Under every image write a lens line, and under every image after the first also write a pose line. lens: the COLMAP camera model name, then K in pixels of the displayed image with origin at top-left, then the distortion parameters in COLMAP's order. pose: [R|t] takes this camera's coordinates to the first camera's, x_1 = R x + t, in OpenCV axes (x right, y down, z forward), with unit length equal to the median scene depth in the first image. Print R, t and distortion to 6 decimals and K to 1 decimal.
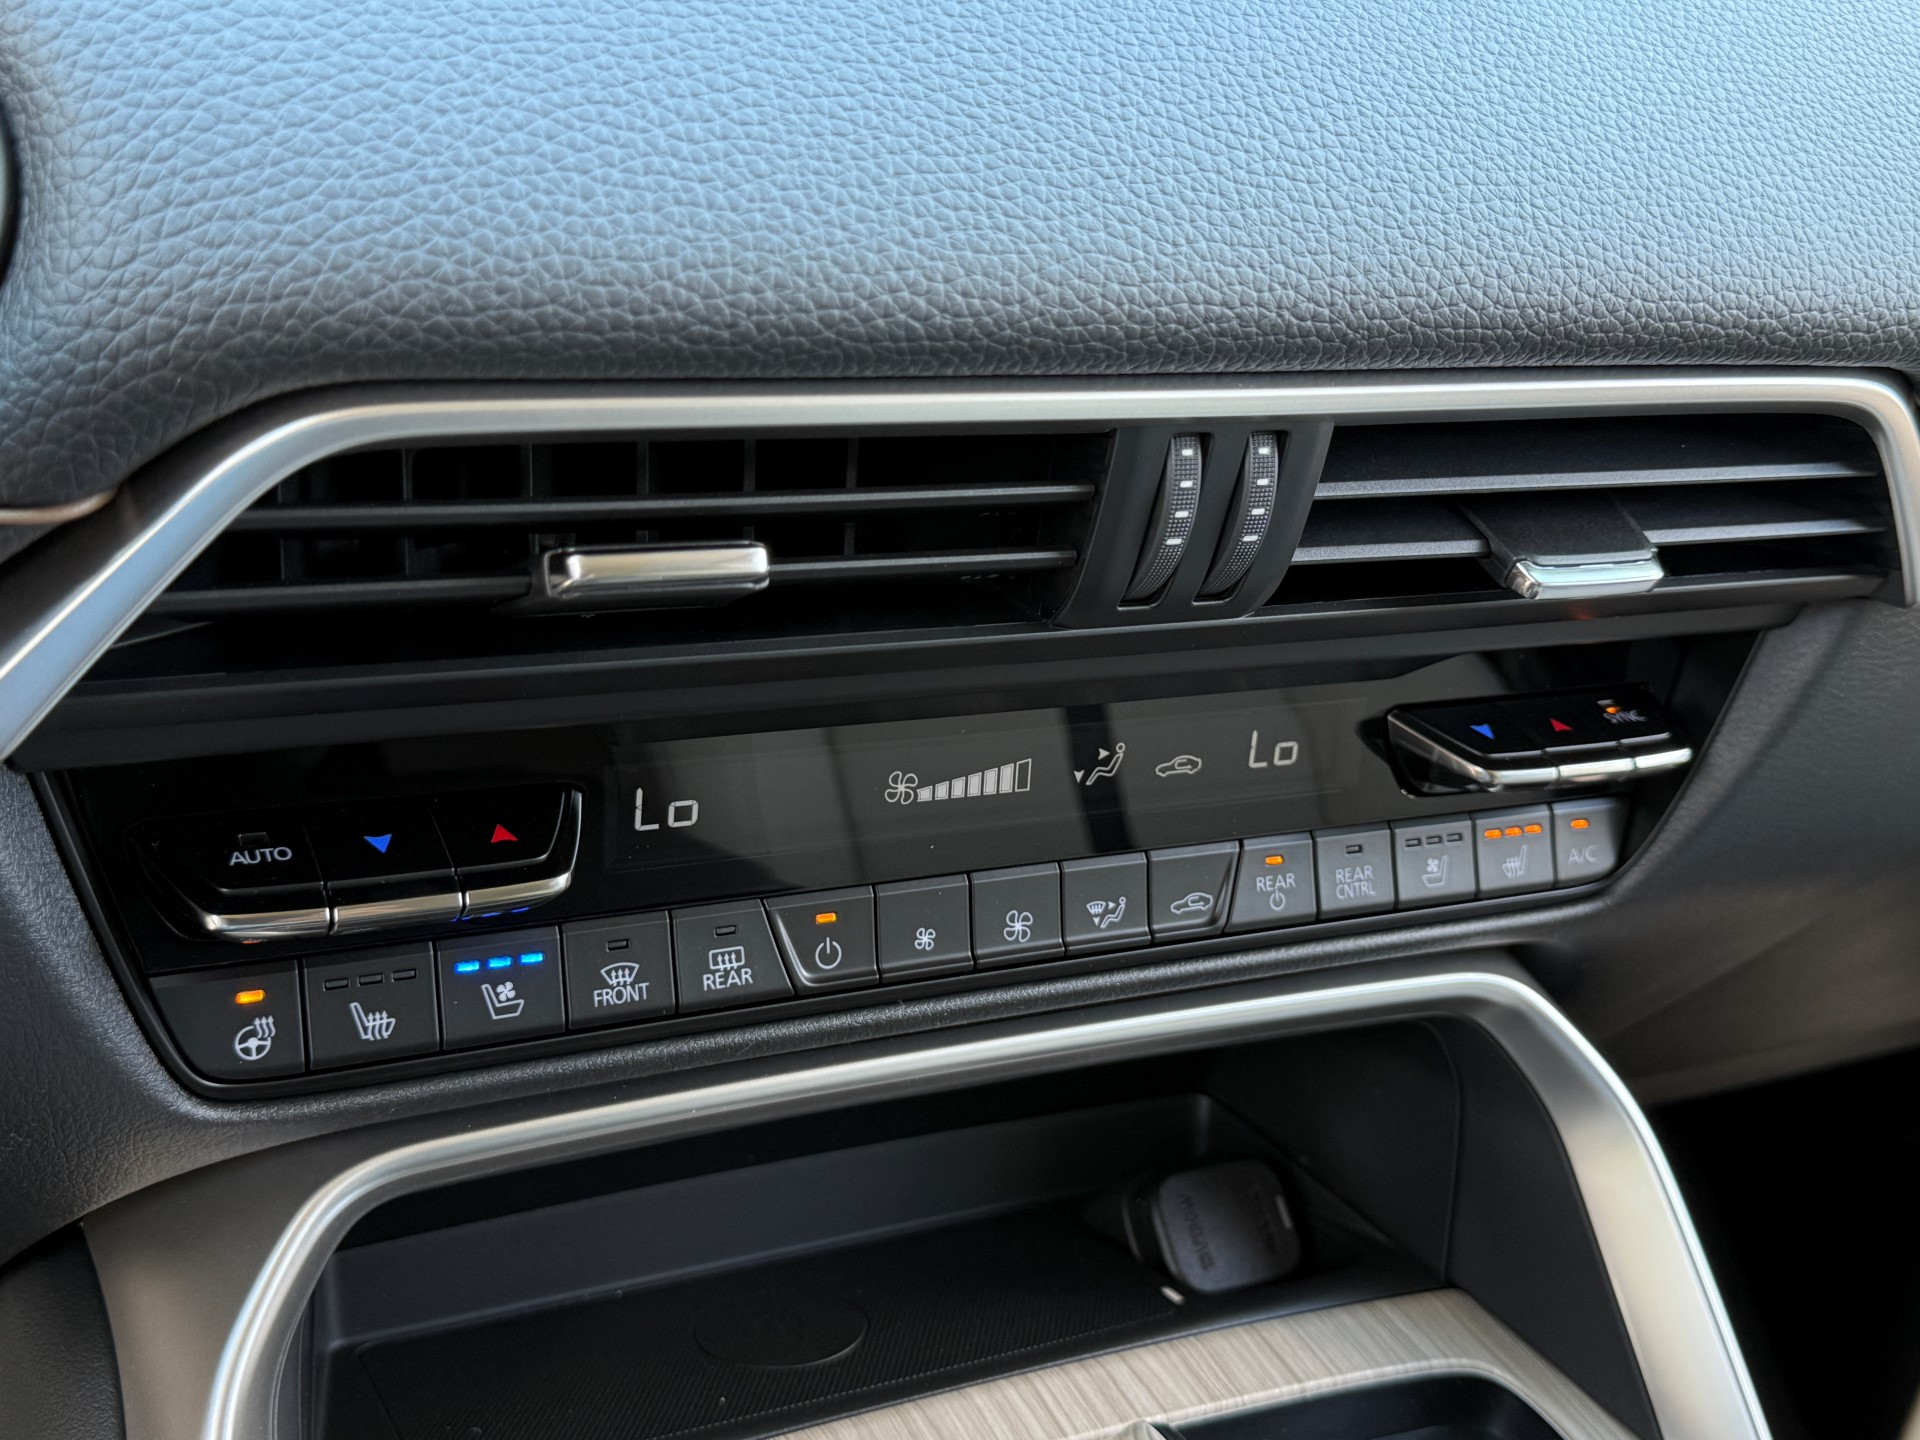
lens RADIAL K [[2110.1, 0, 960.0], [0, 2110.1, 720.0], [0, 0, 1]] dist [0.192415, -0.513139]
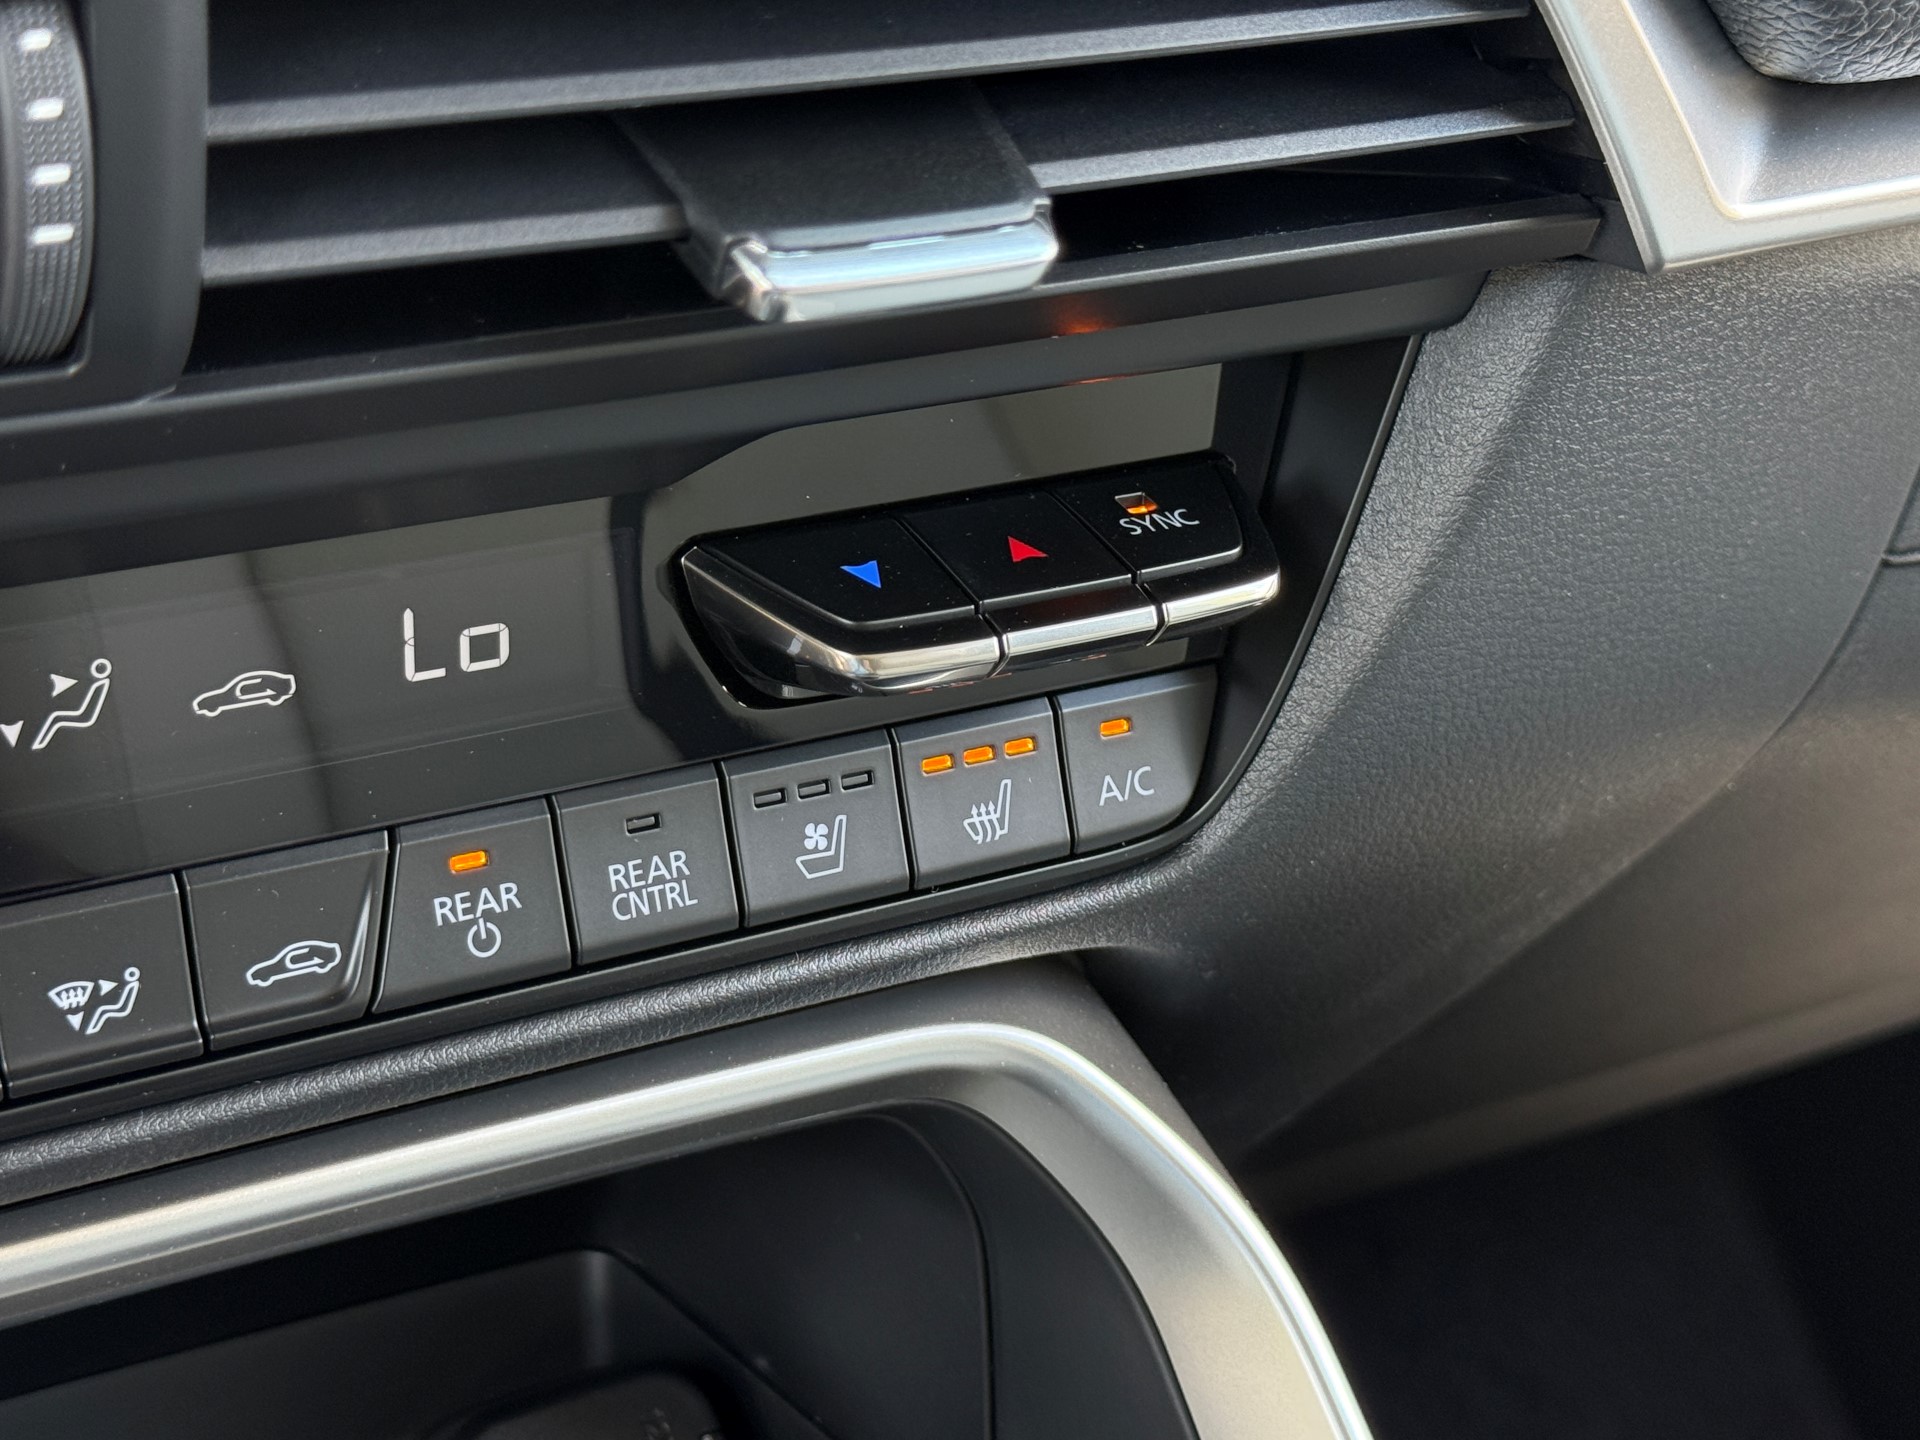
lens RADIAL K [[3322.5, 0, 960.0], [0, 3322.5, 720.0], [0, 0, 1]] dist [0.135949, -0.016906]
pose [[0.996103, -0.077400, 0.042286, 0.277467], [0.074371, 0.994838, 0.069039, -0.016052], [-0.047411, -0.065625, 0.996717, 0.240823]]
